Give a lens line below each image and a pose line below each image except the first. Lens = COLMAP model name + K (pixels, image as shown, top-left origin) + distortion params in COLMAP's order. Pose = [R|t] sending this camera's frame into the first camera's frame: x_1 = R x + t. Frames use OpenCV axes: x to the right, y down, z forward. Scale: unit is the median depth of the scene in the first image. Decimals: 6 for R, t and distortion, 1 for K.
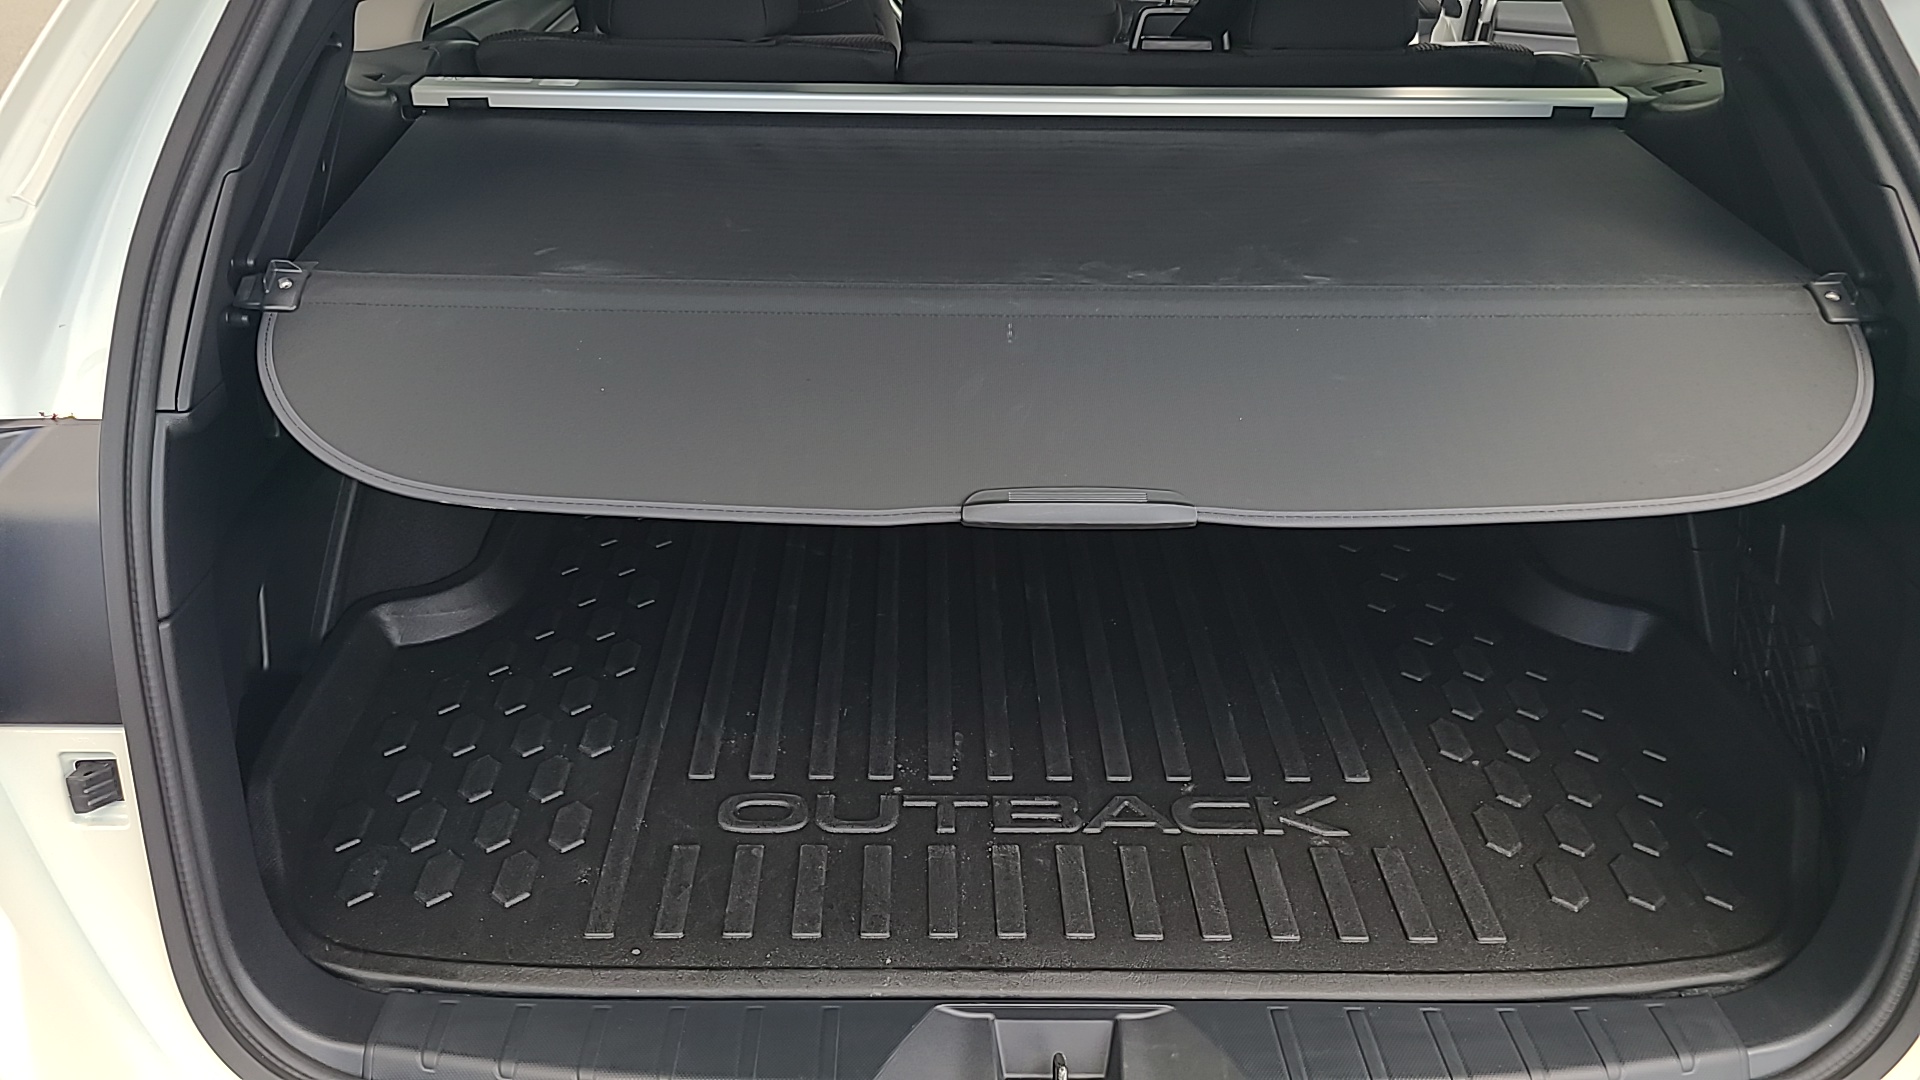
lens RADIAL K [[1444.0, 0, 955.0], [0, 1444.0, 556.9], [0, 0, 1]] dist [0.062983, -0.044332]
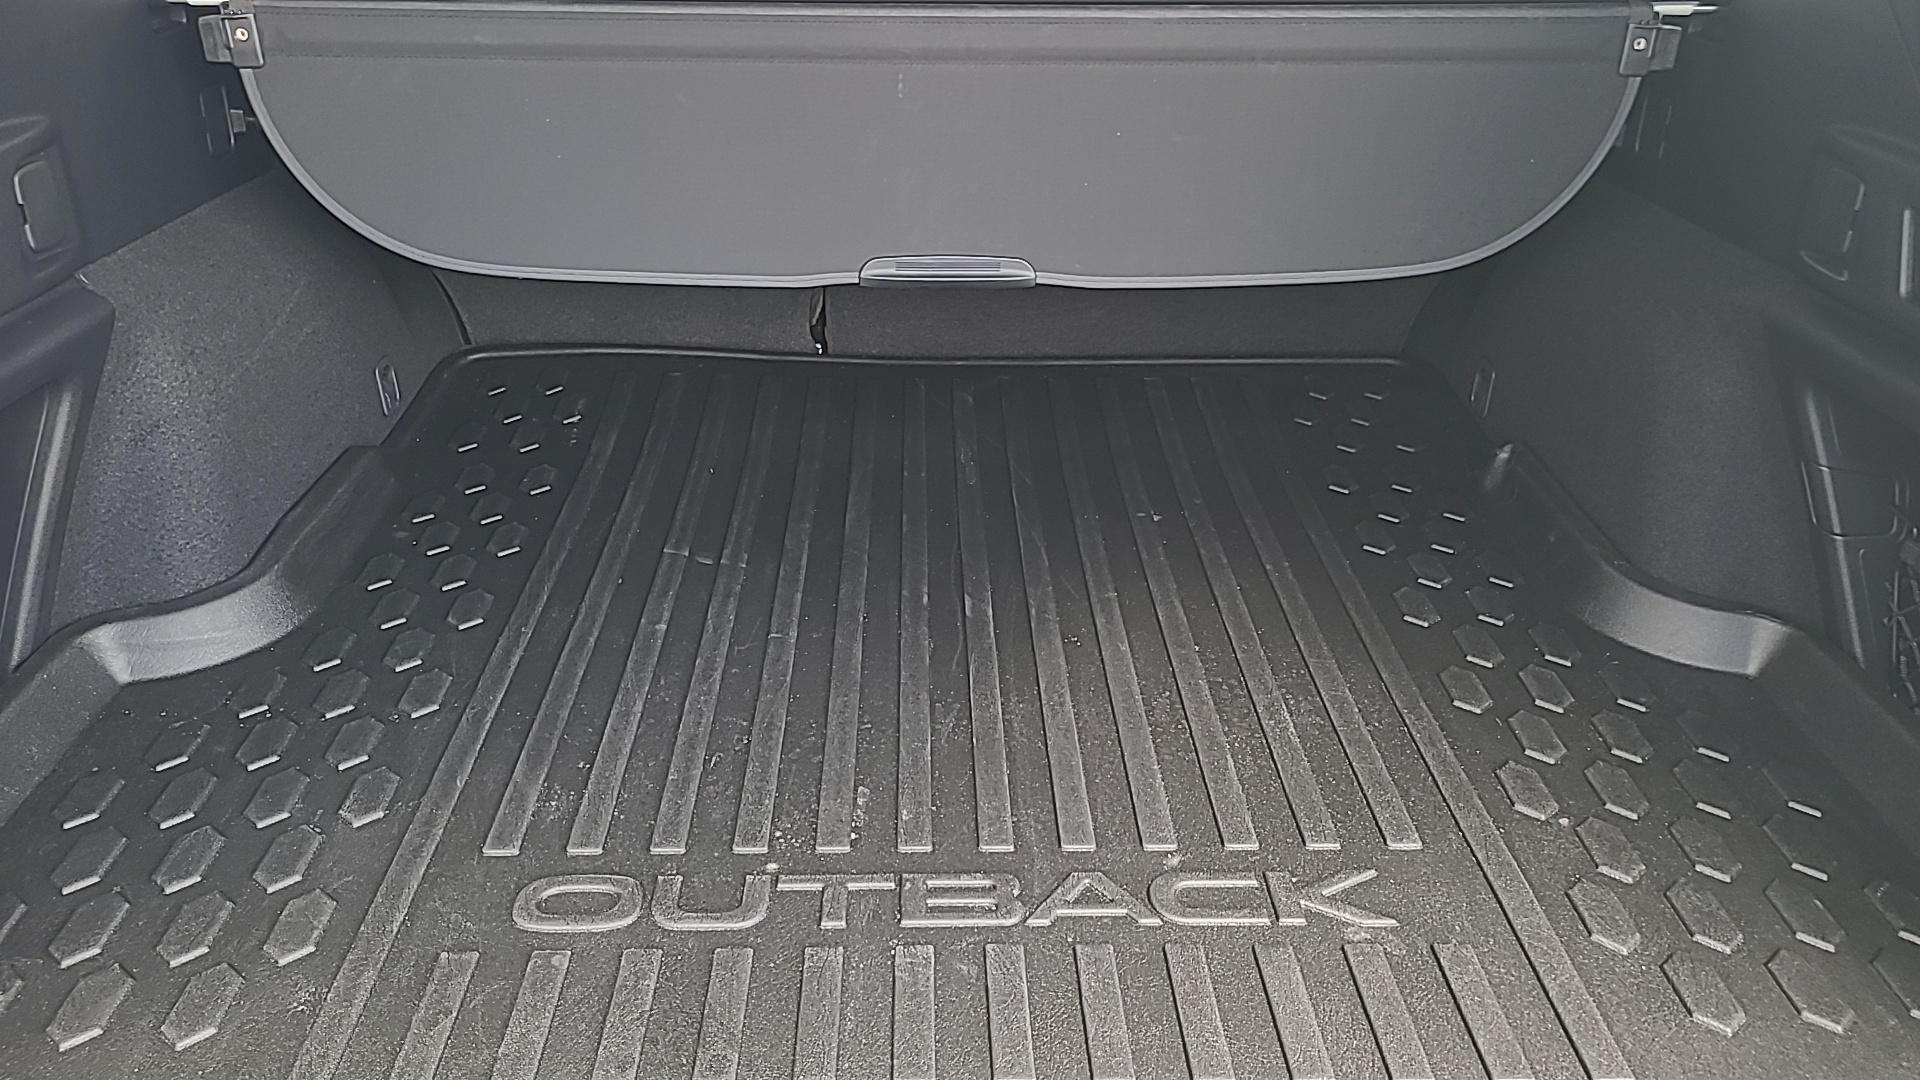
lens RADIAL K [[1444.0, 0, 955.0], [0, 1444.0, 556.9], [0, 0, 1]] dist [0.062983, -0.044332]
pose [[0.999949, -0.010004, 0.001039, 0.053822], [0.010038, 0.999161, -0.039709, 0.036314], [-0.000641, 0.039718, 0.999211, 0.274247]]
